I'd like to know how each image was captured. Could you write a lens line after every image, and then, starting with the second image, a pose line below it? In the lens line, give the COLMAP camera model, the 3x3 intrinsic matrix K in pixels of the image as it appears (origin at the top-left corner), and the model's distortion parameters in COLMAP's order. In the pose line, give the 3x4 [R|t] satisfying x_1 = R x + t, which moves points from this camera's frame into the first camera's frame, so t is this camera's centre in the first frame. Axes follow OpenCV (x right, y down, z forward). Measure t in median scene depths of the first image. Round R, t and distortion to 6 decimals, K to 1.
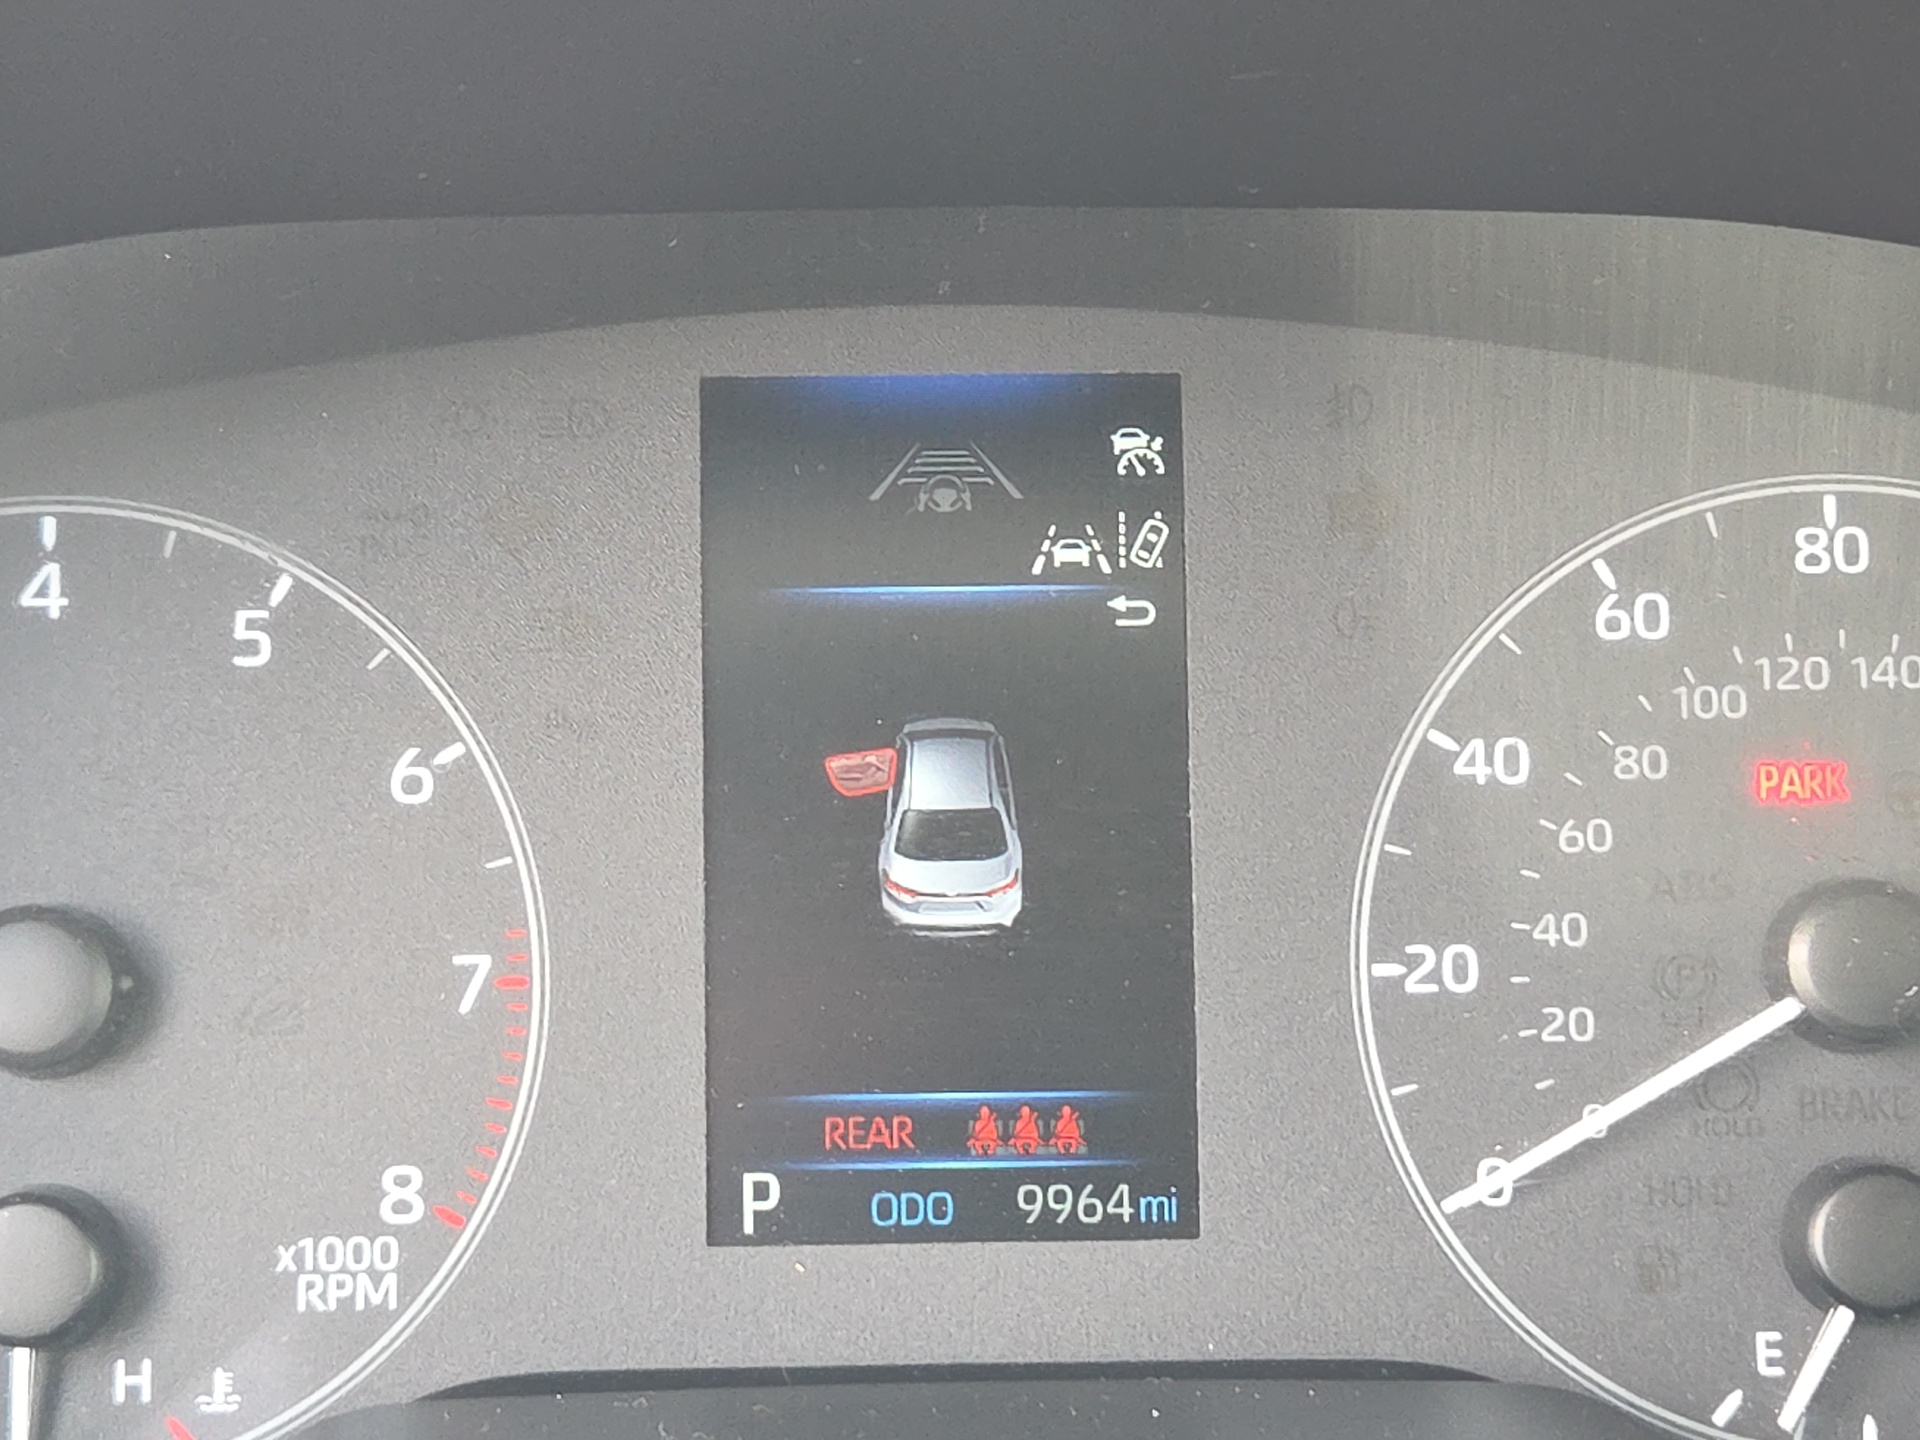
lens RADIAL K [[3917.7, 0, 943.4], [0, 3917.7, 715.5], [0, 0, 1]] dist [0.108254, 0.000000]
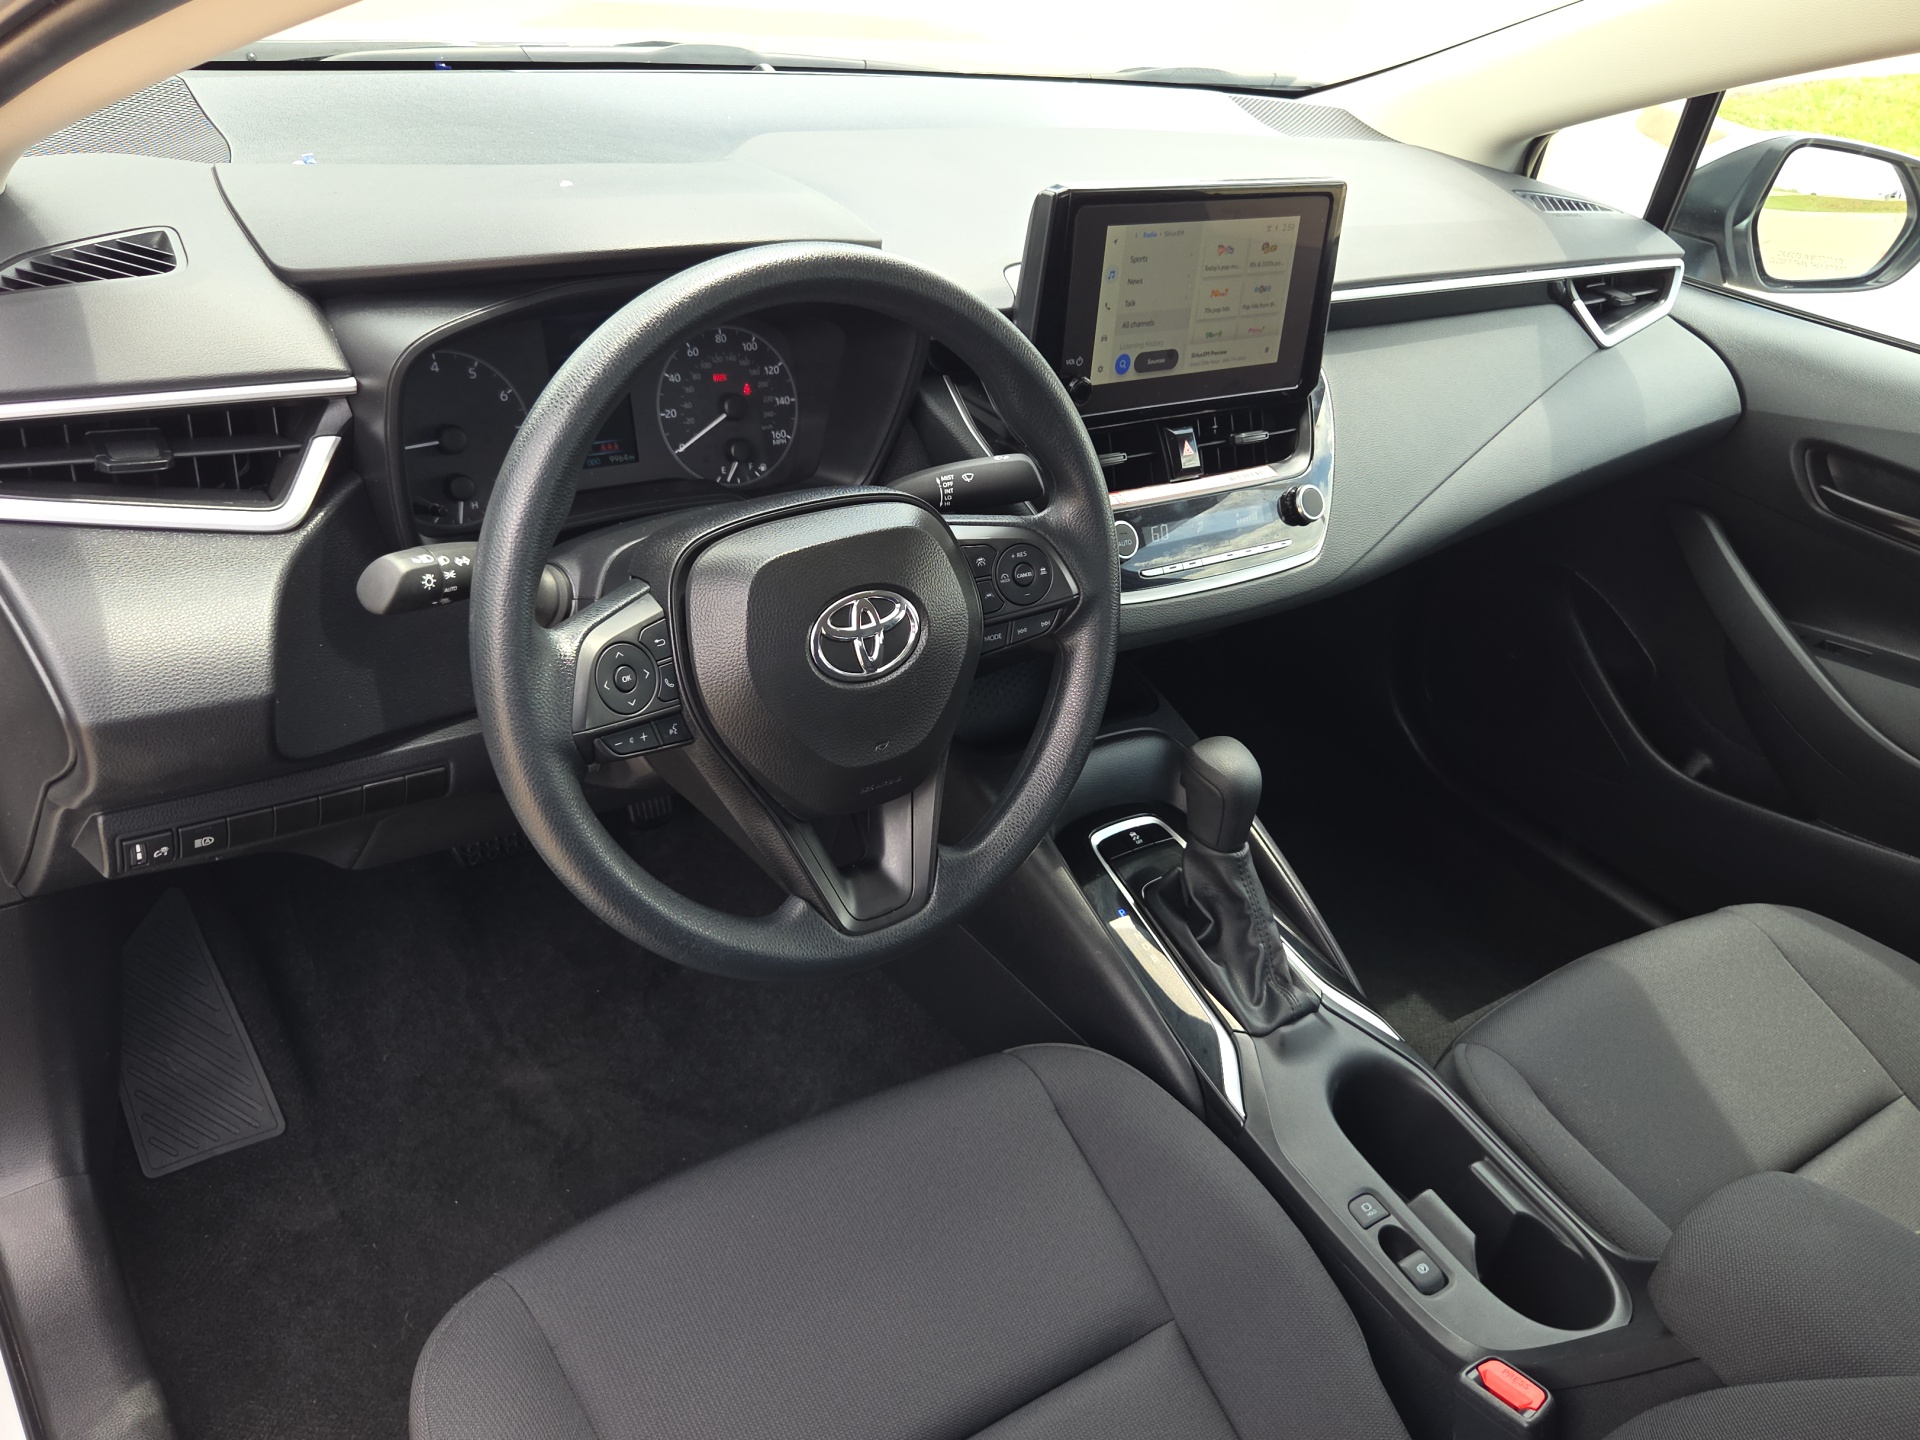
lens RADIAL K [[1607.7, 0, 953.4], [0, 1607.7, 712.9], [0, 0, 1]] dist [0.053559, 0.006660]
pose [[0.819418, -0.193170, 0.539667, -0.957793], [0.019676, 0.950428, 0.310323, -0.263385], [-0.572859, -0.243665, 0.782598, -1.331526]]
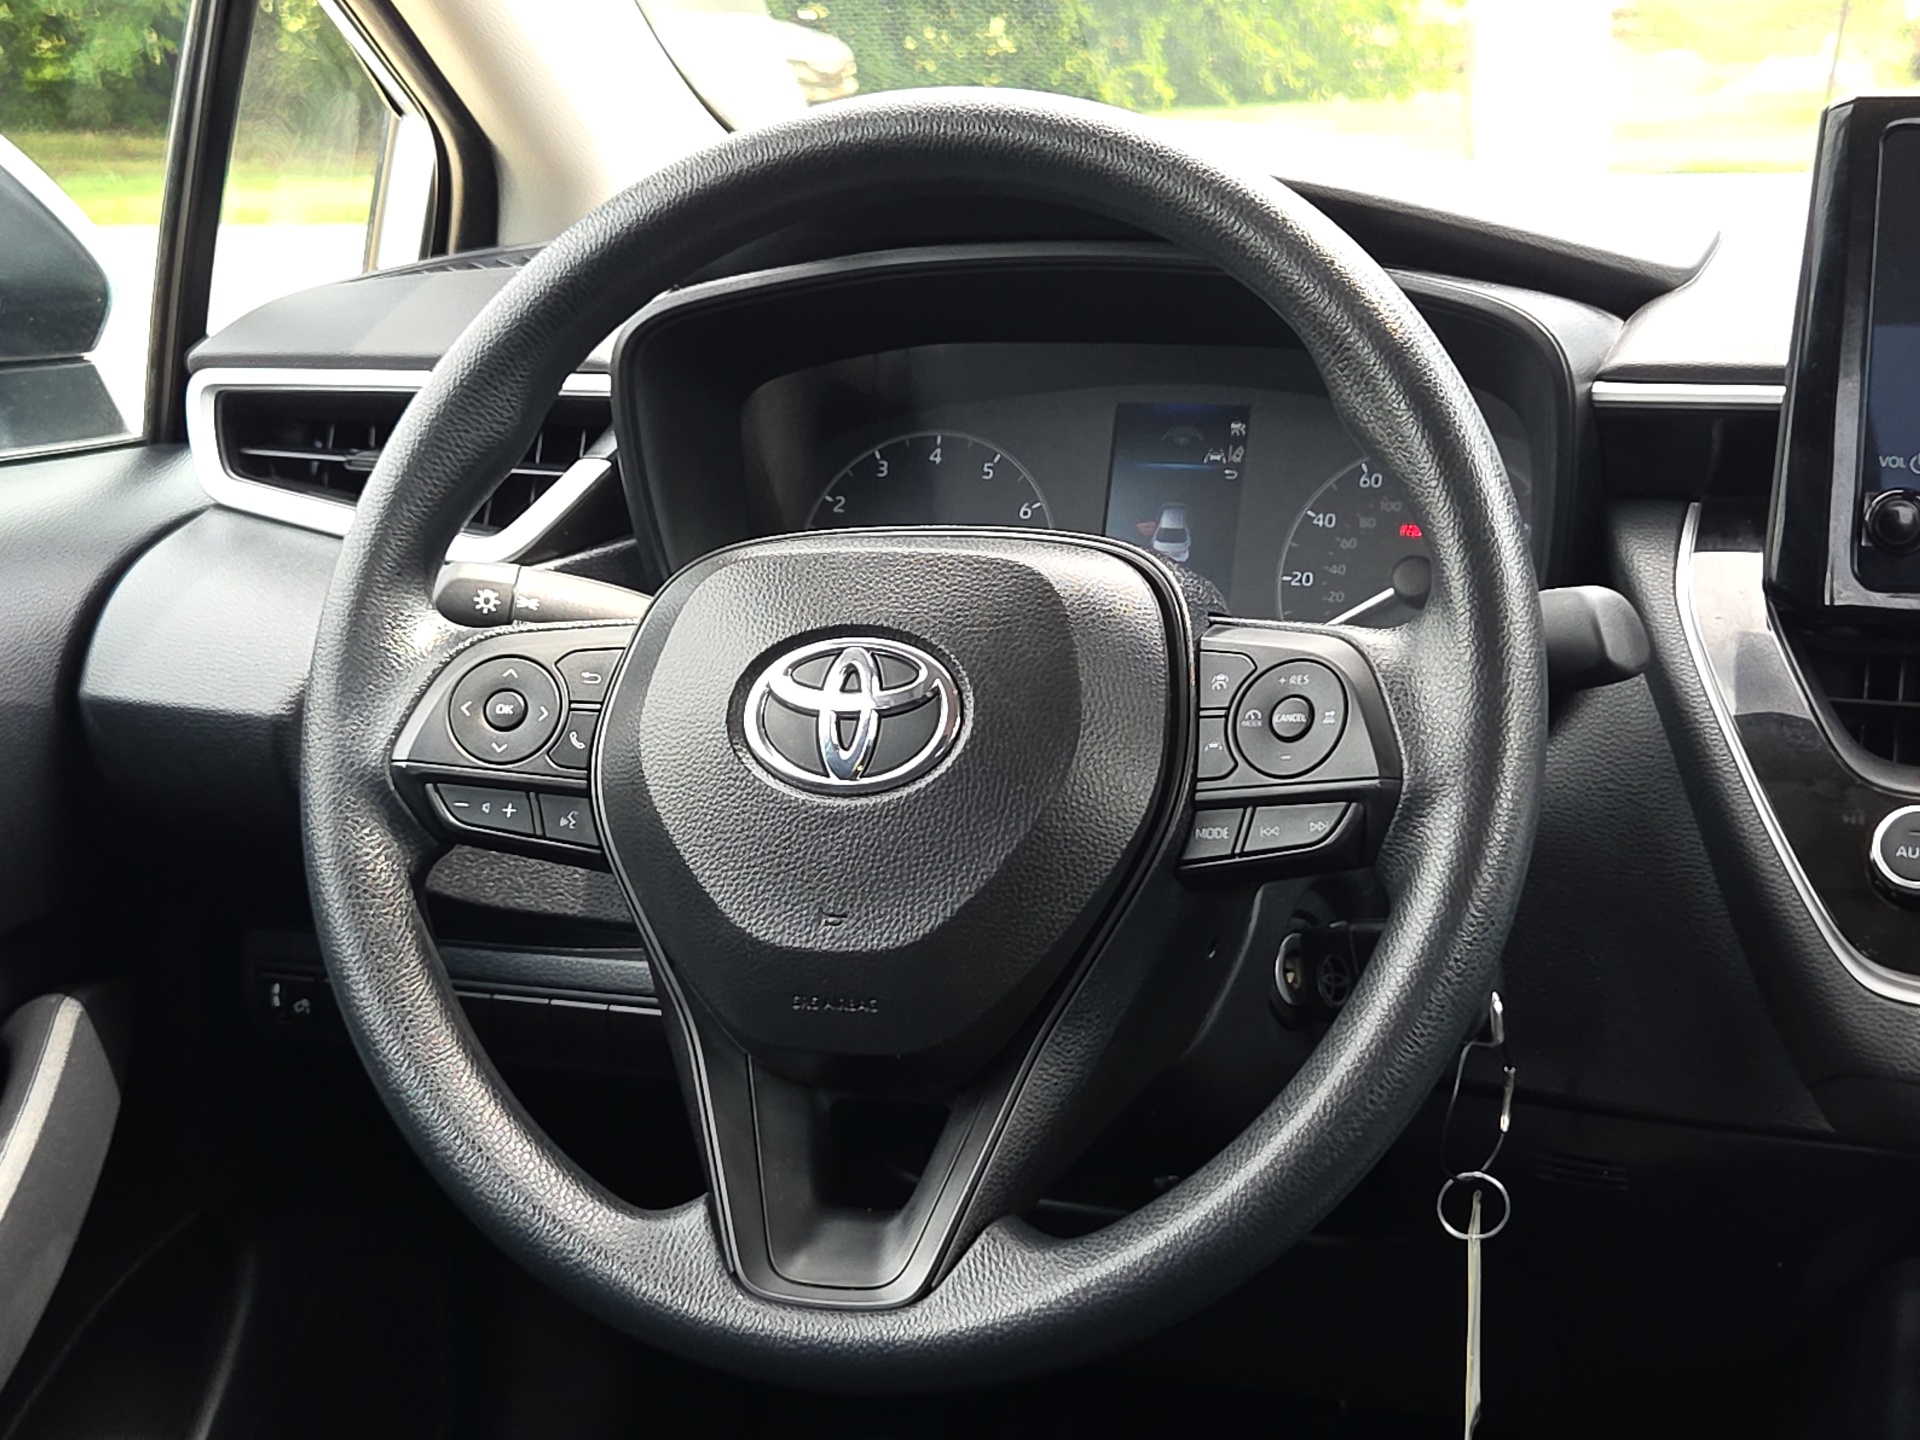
lens RADIAL K [[3279.6, 0, 957.2], [0, 3279.6, 704.4], [0, 0, 1]] dist [0.087591, 0.000000]
pose [[0.925768, 0.063575, -0.372709, 0.918004], [-0.092357, 0.993925, -0.059866, 0.370564], [0.366639, 0.089844, 0.926015, -1.739938]]
